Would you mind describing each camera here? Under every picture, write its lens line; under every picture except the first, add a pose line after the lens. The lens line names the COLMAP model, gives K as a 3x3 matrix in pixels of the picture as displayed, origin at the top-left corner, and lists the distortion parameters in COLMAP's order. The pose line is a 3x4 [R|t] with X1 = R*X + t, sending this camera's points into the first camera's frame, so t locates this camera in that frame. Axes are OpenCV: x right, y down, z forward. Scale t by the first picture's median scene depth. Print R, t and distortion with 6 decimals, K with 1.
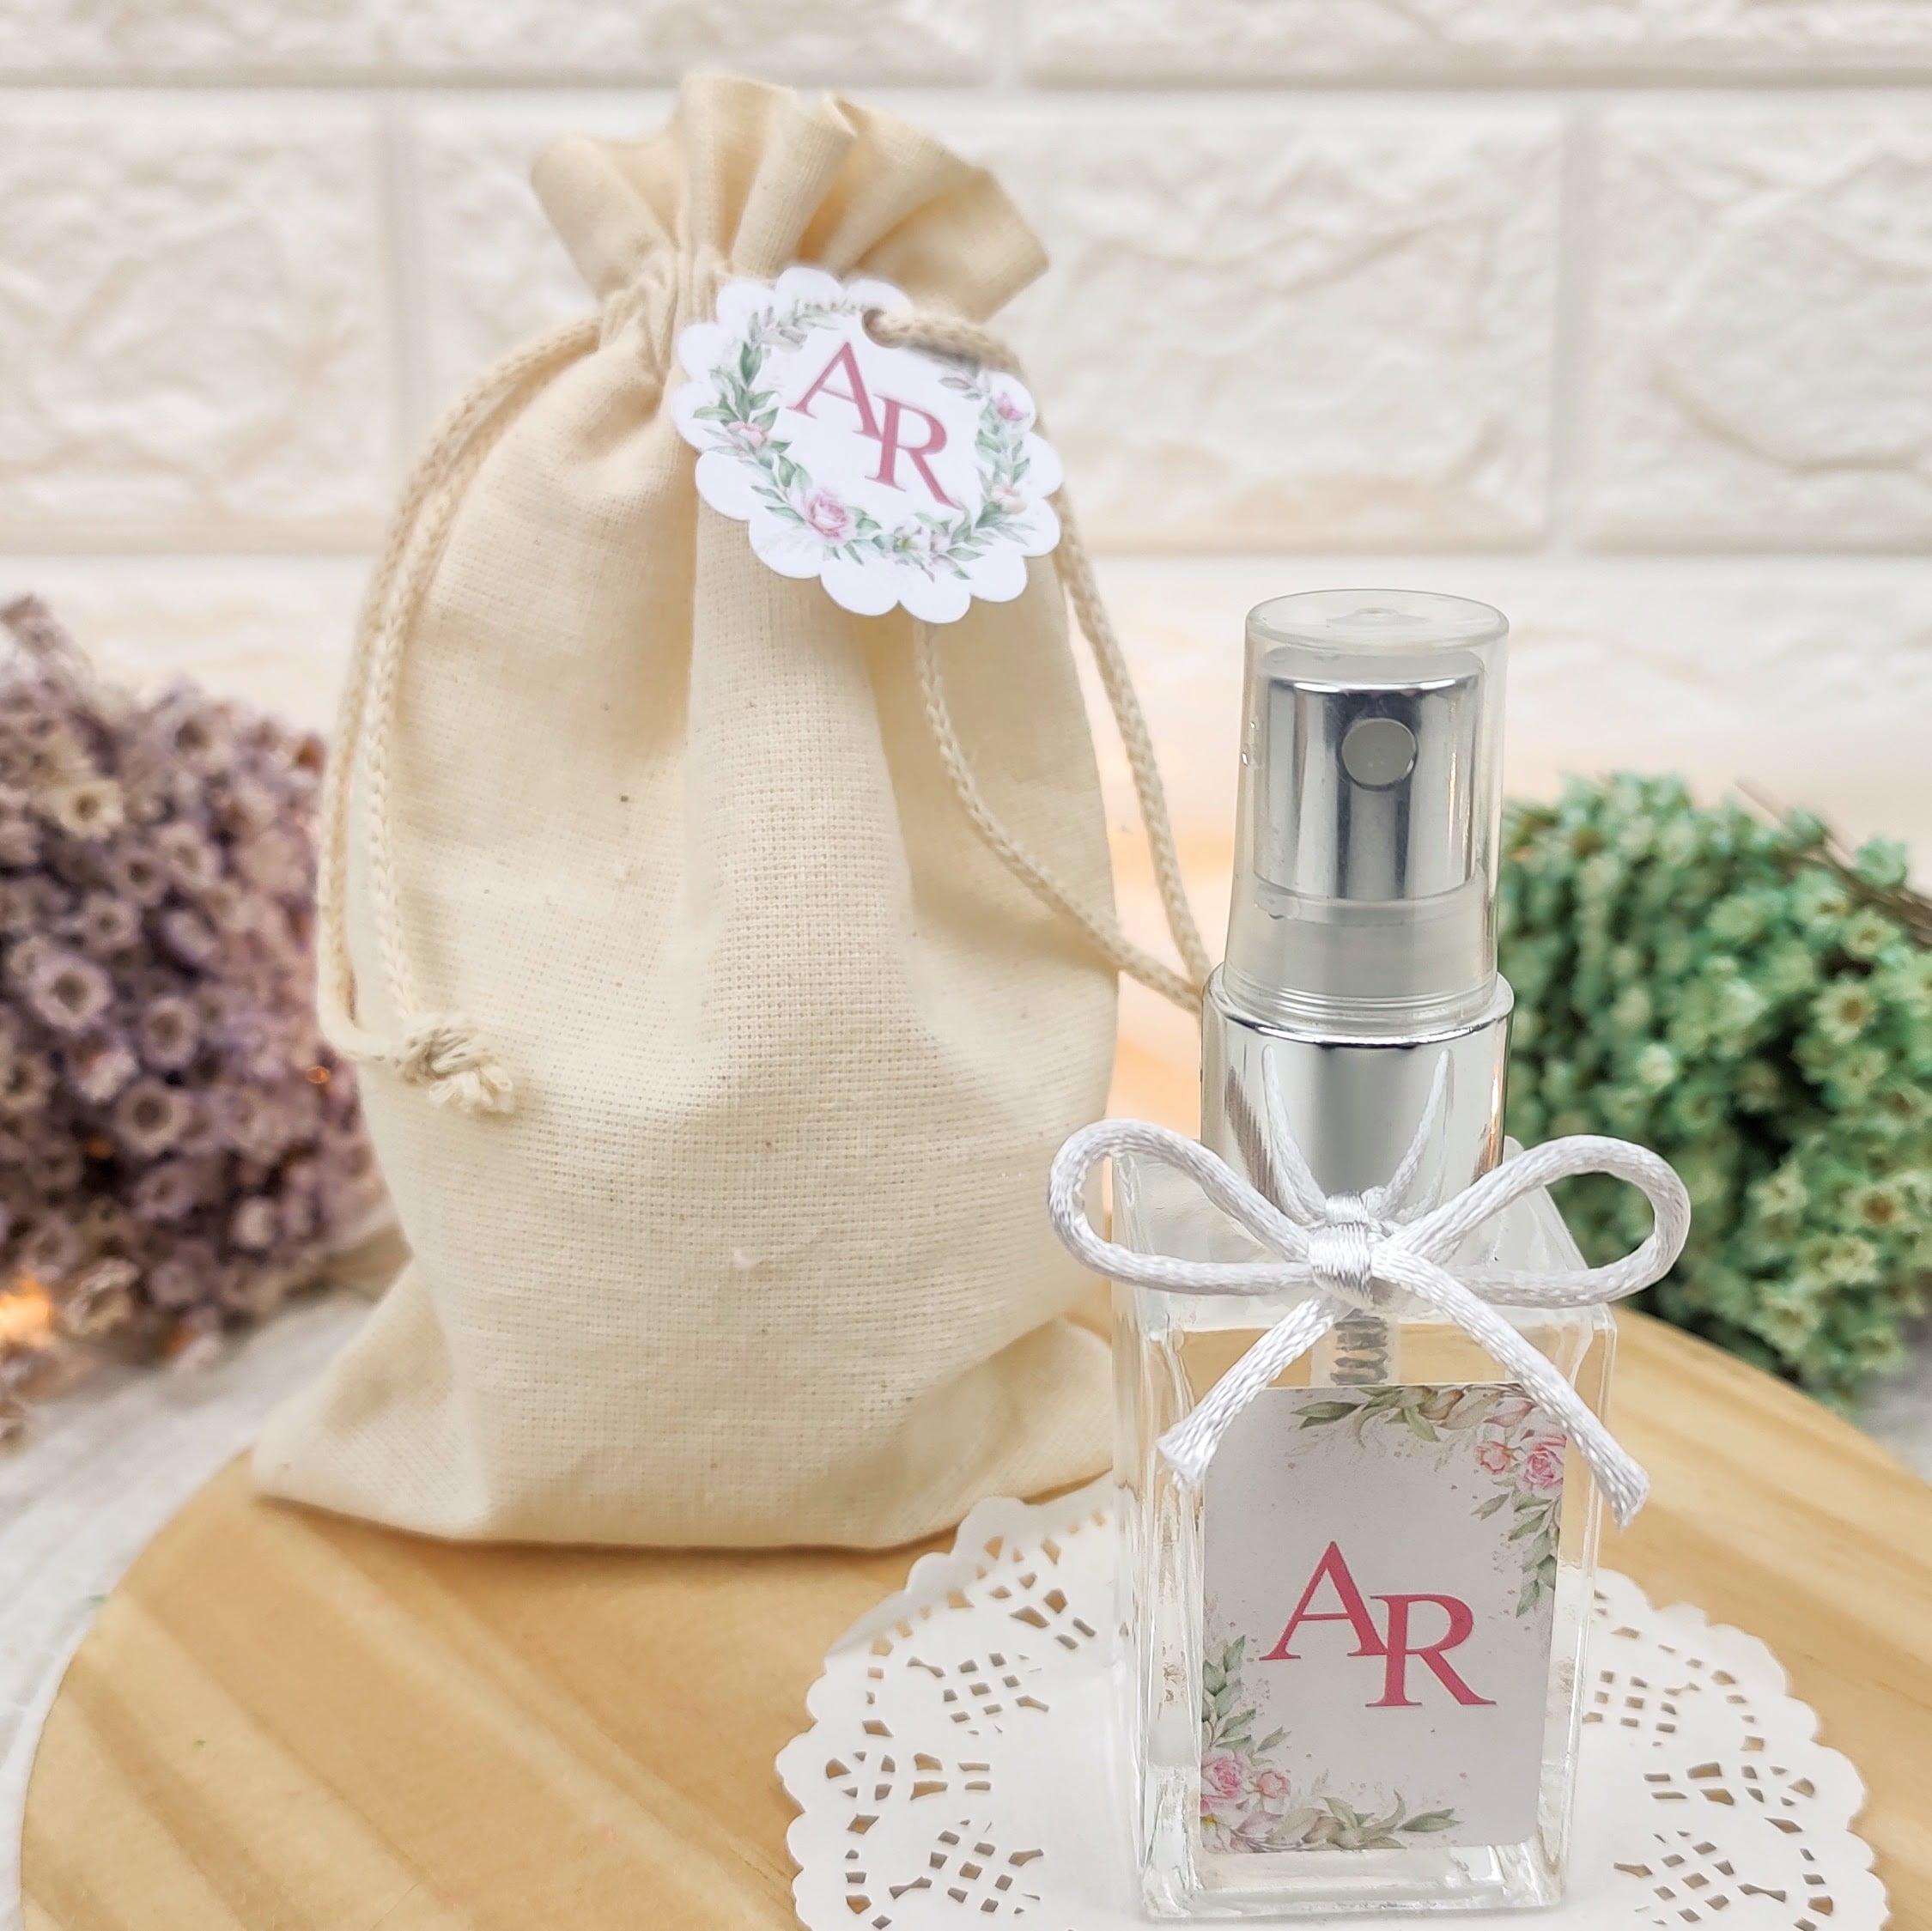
lens RADIAL K [[2767.1, 0, 976.5], [0, 2767.1, 1001.1], [0, 0, 1]] dist [-0.026206, -0.046280]
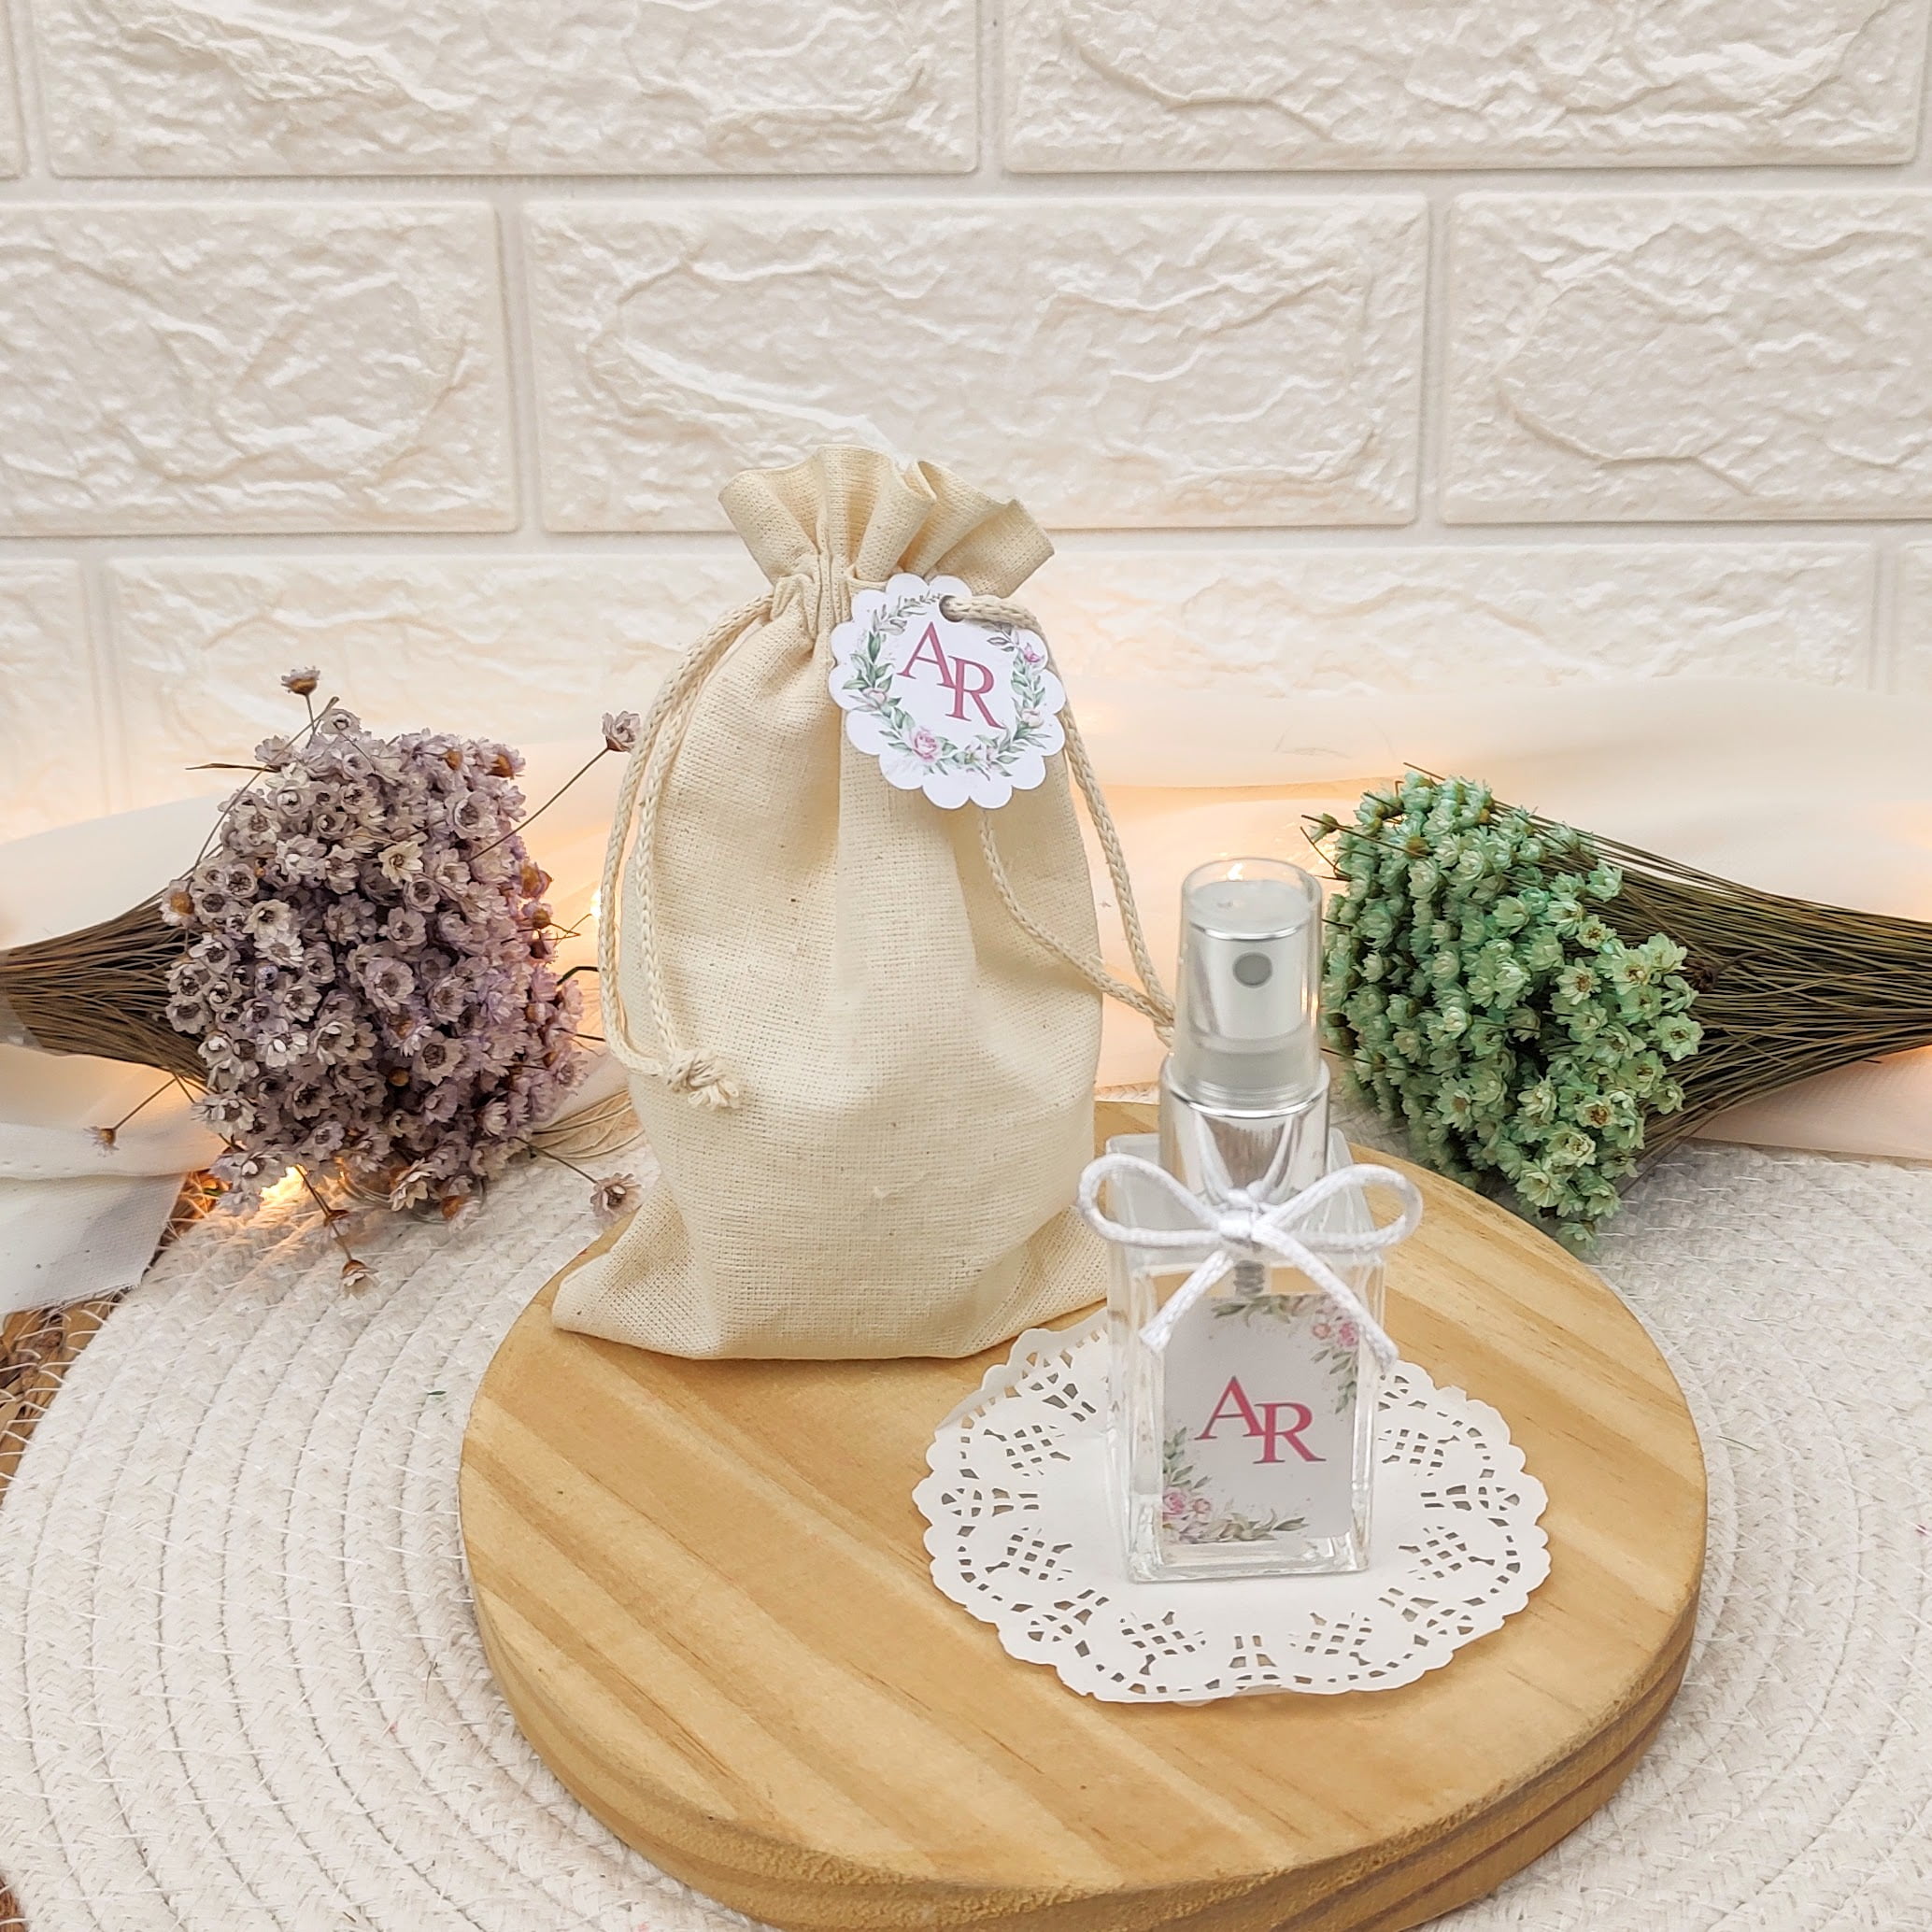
lens RADIAL K [[3003.4, 0, 967.0], [0, 3003.4, 851.1], [0, 0, 1]] dist [0.057446, -0.243424]
pose [[0.999529, -0.017369, 0.025318, -0.072540], [0.015120, 0.996139, 0.086475, -0.257467], [-0.026722, -0.086051, 0.995932, -0.749871]]
